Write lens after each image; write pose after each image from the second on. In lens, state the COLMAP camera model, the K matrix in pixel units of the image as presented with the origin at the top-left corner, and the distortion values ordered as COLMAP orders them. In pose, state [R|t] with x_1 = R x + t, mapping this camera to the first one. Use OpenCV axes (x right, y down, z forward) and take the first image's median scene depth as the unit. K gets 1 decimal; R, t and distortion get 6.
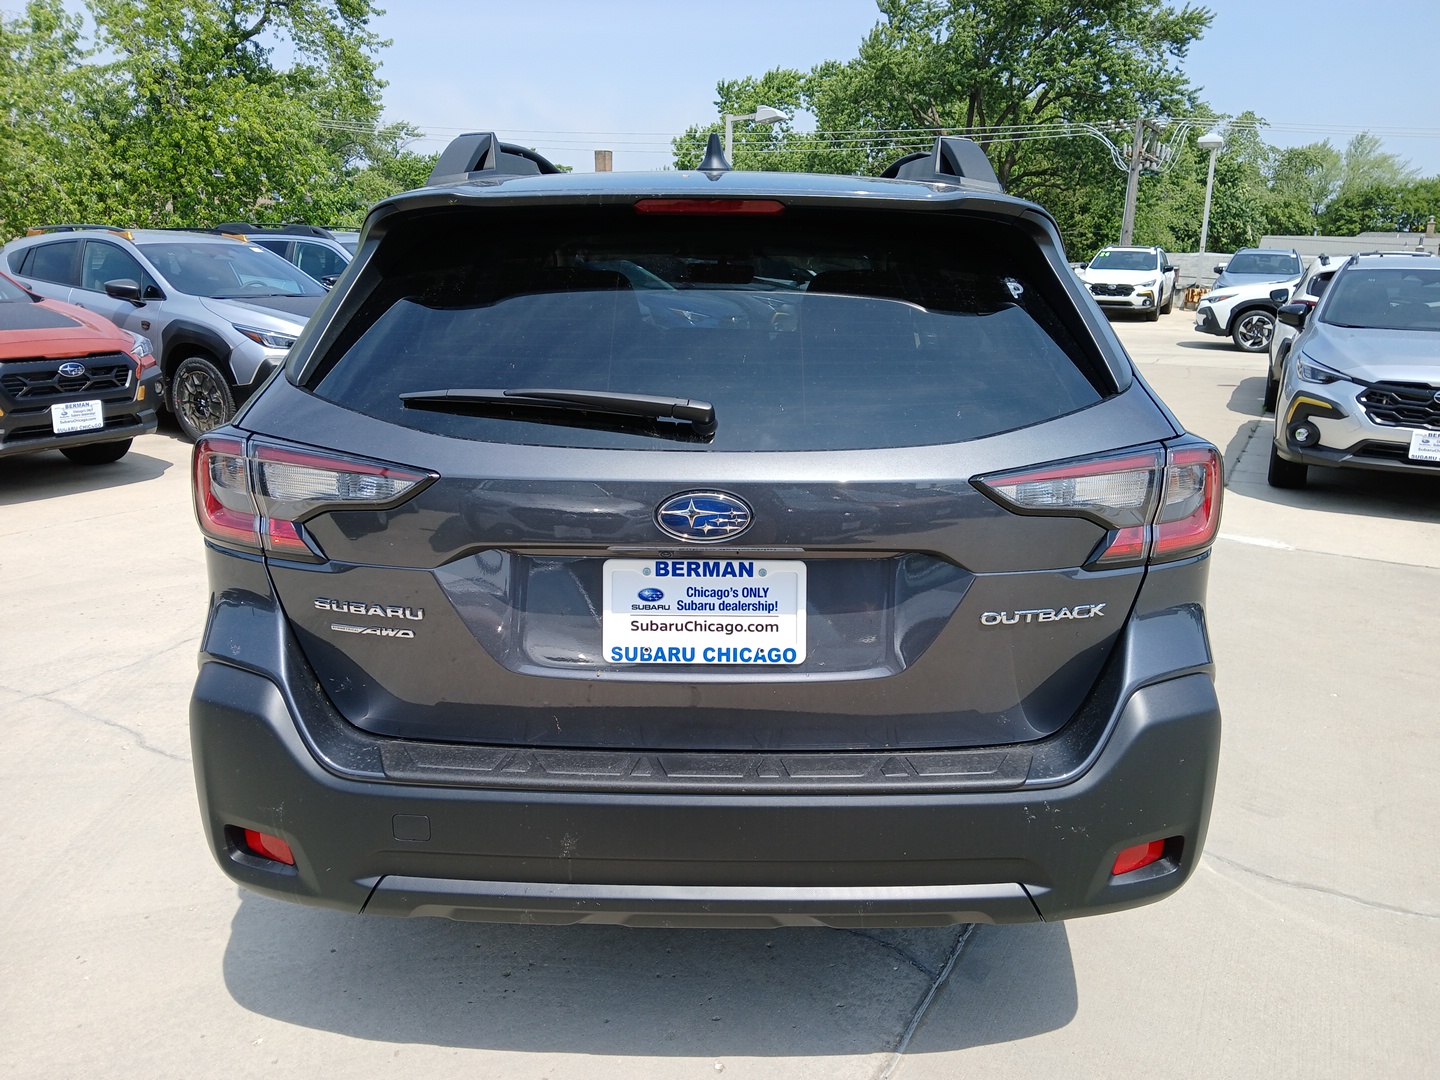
lens RADIAL K [[1213.3, 0, 764.4], [0, 1213.3, 519.9], [0, 0, 1]] dist [0.020202, -0.055175]
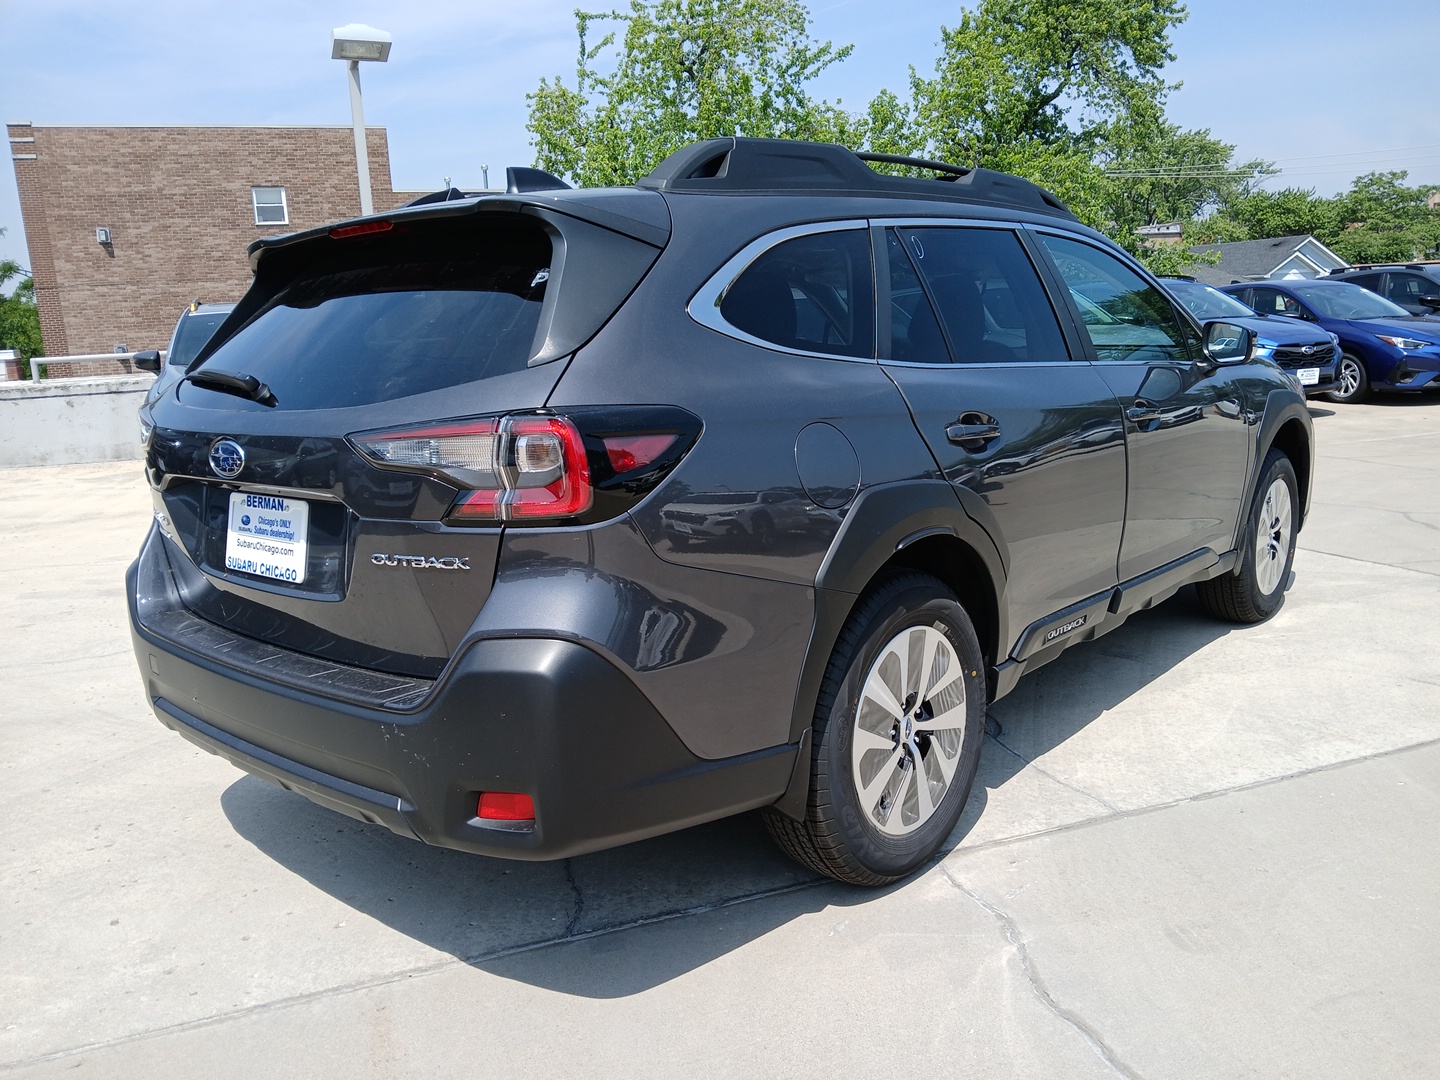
lens RADIAL K [[1213.3, 0, 722.4], [0, 1213.3, 543.5], [0, 0, 1]] dist [0.020202, -0.055175]
pose [[0.738852, 0.077043, -0.669449, 0.110018], [-0.091534, 0.995710, 0.013568, 0.001907], [0.667622, 0.051253, 0.742734, 0.032790]]
